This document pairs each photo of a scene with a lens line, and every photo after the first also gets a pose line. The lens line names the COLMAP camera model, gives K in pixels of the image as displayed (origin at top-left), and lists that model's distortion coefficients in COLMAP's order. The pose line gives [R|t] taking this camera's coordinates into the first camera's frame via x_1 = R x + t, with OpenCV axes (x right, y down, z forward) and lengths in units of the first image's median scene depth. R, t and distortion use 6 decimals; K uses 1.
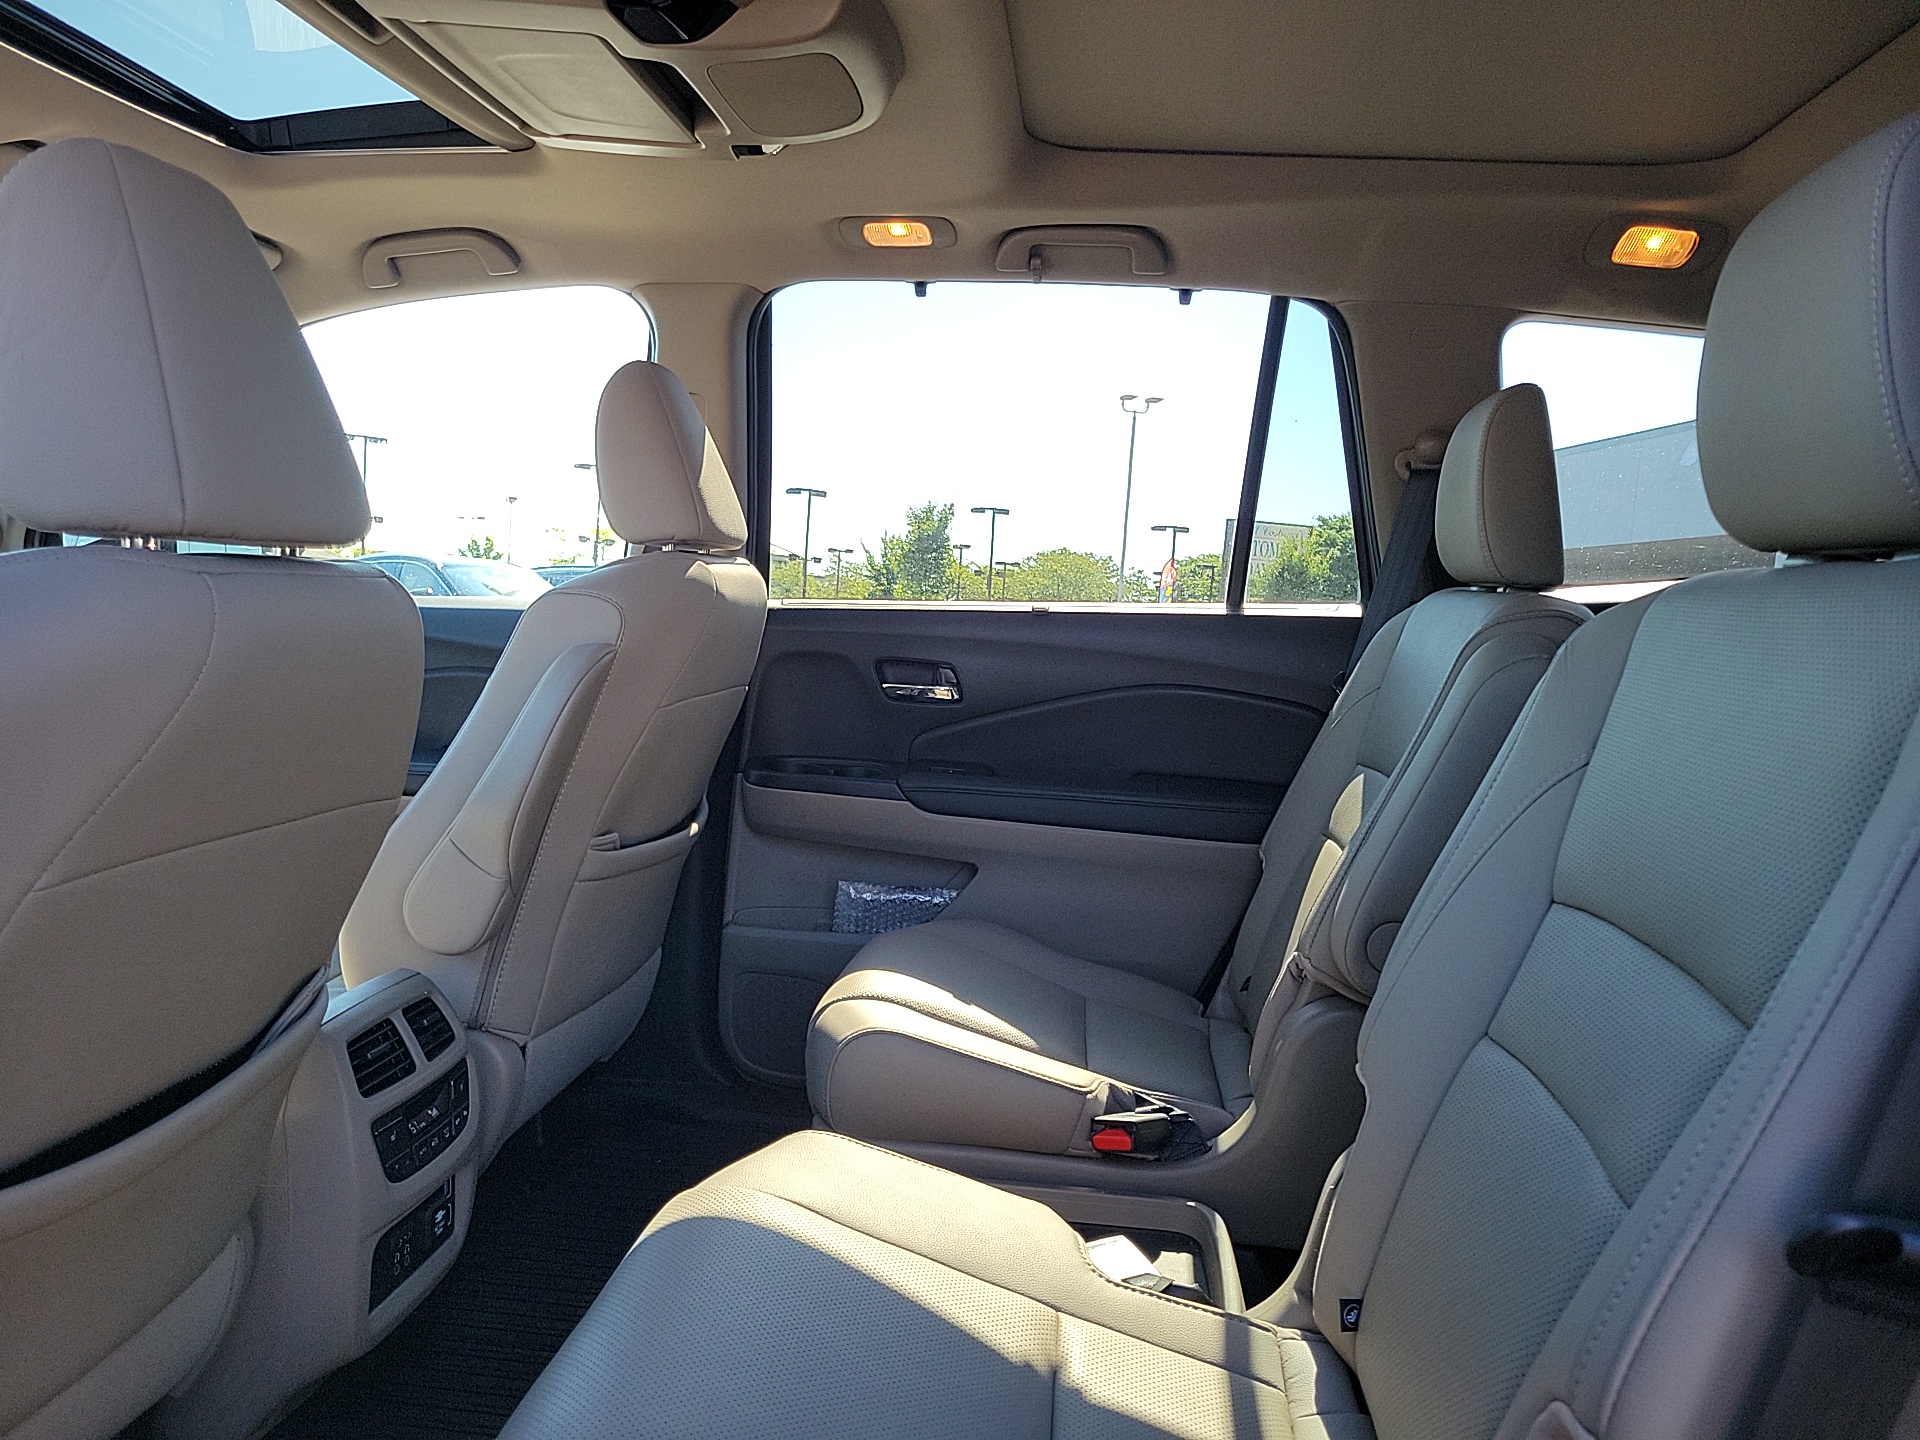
lens RADIAL K [[1465.1, 0, 946.5], [0, 1465.1, 727.6], [0, 0, 1]] dist [0.045443, -0.042969]
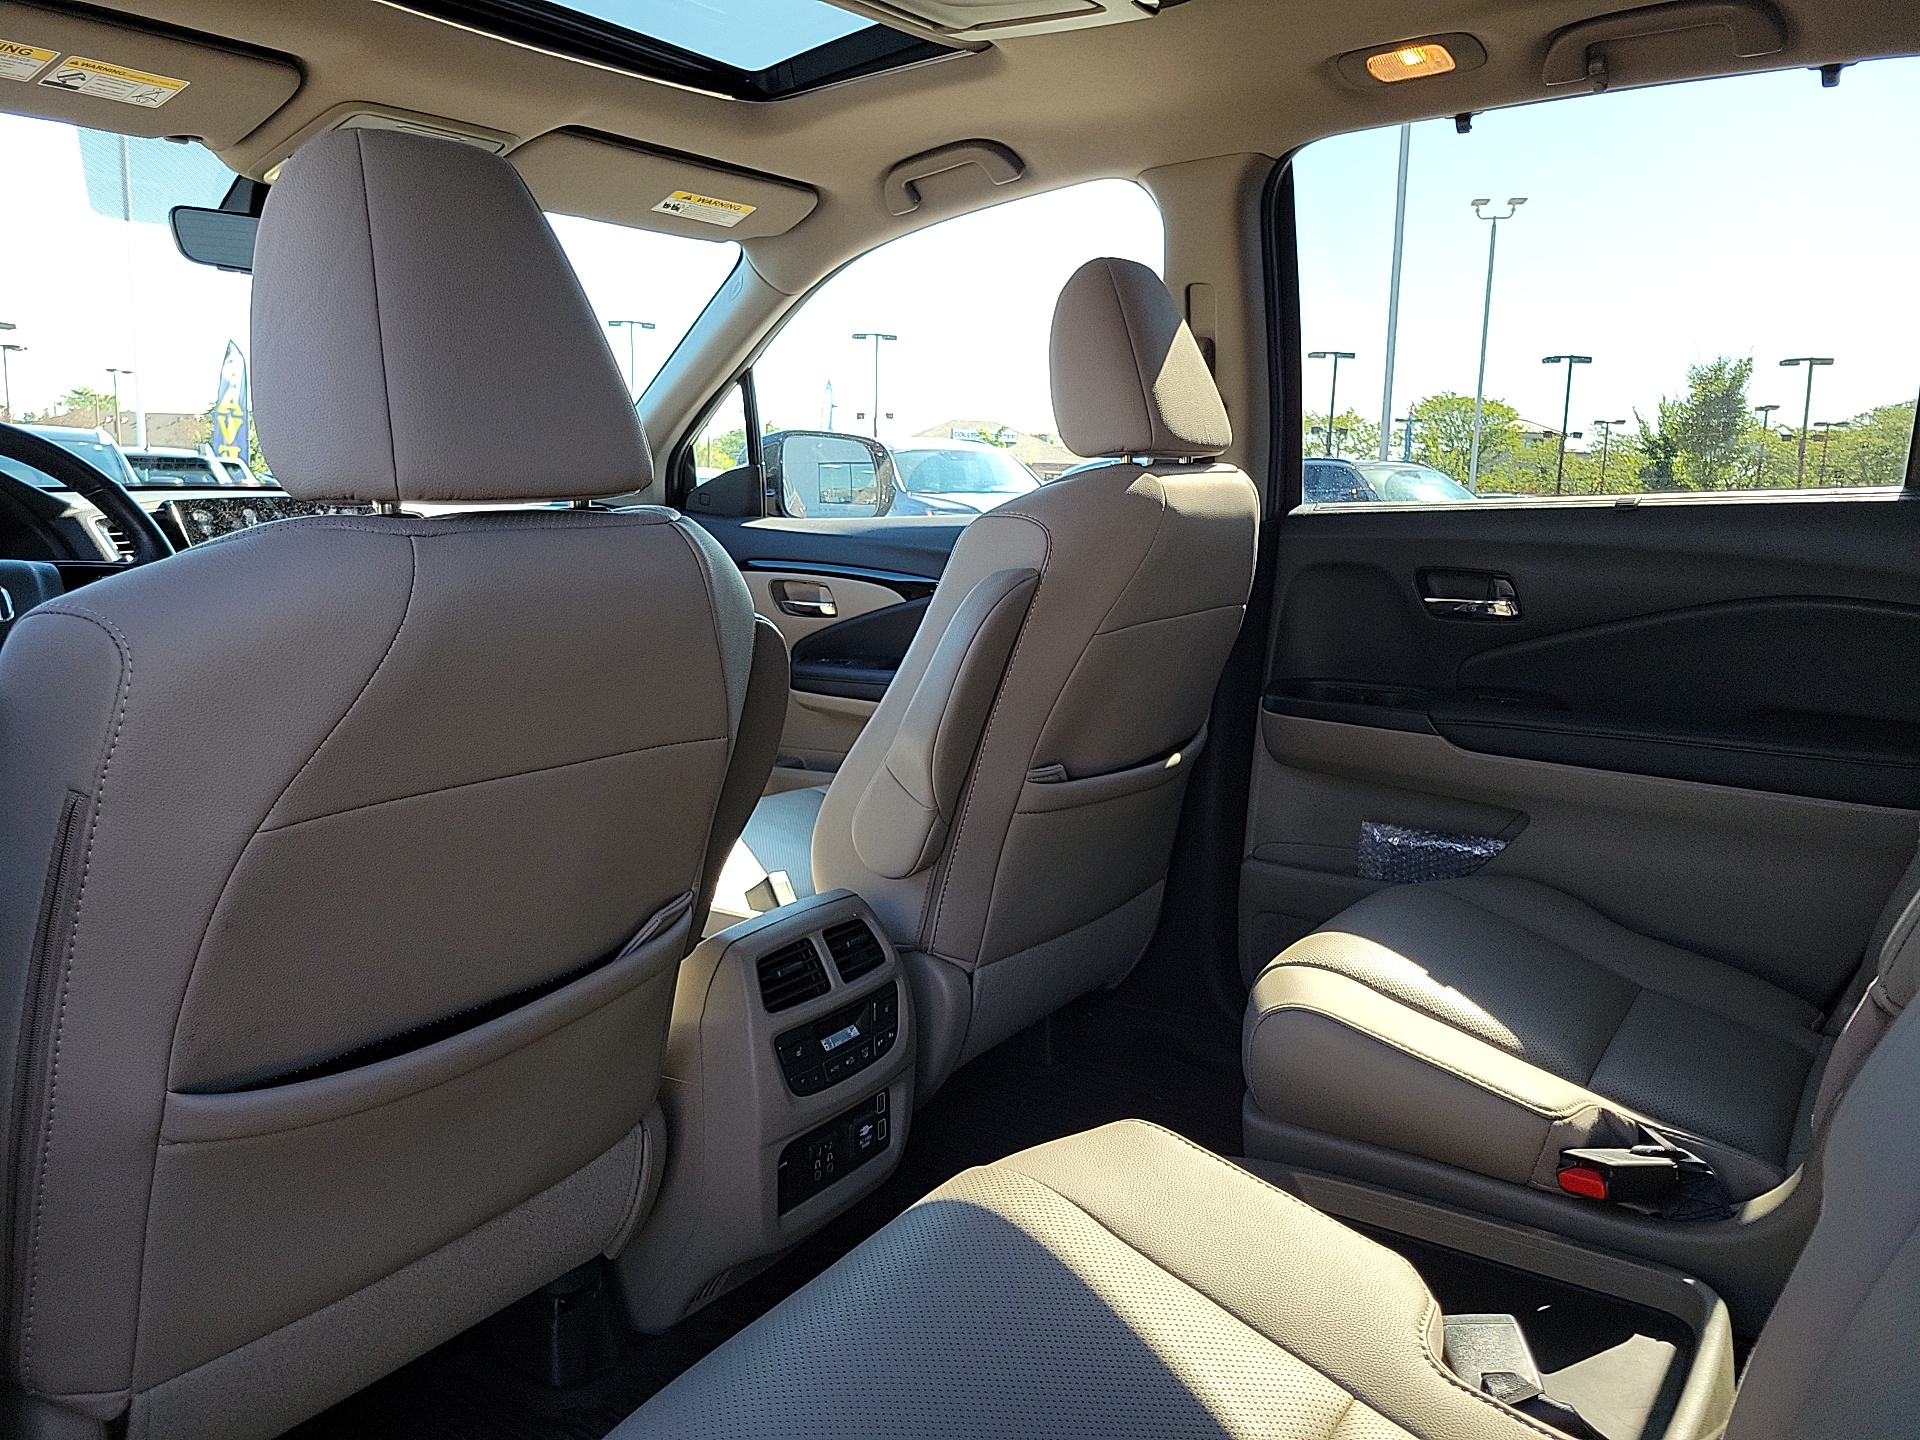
lens RADIAL K [[1465.1, 0, 944.0], [0, 1465.1, 717.0], [0, 0, 1]] dist [0.045443, -0.042969]
pose [[0.874032, 0.031184, -0.484867, 0.167801], [0.001082, 0.997811, 0.066124, -0.022248], [0.485867, -0.058319, 0.872085, 0.127186]]
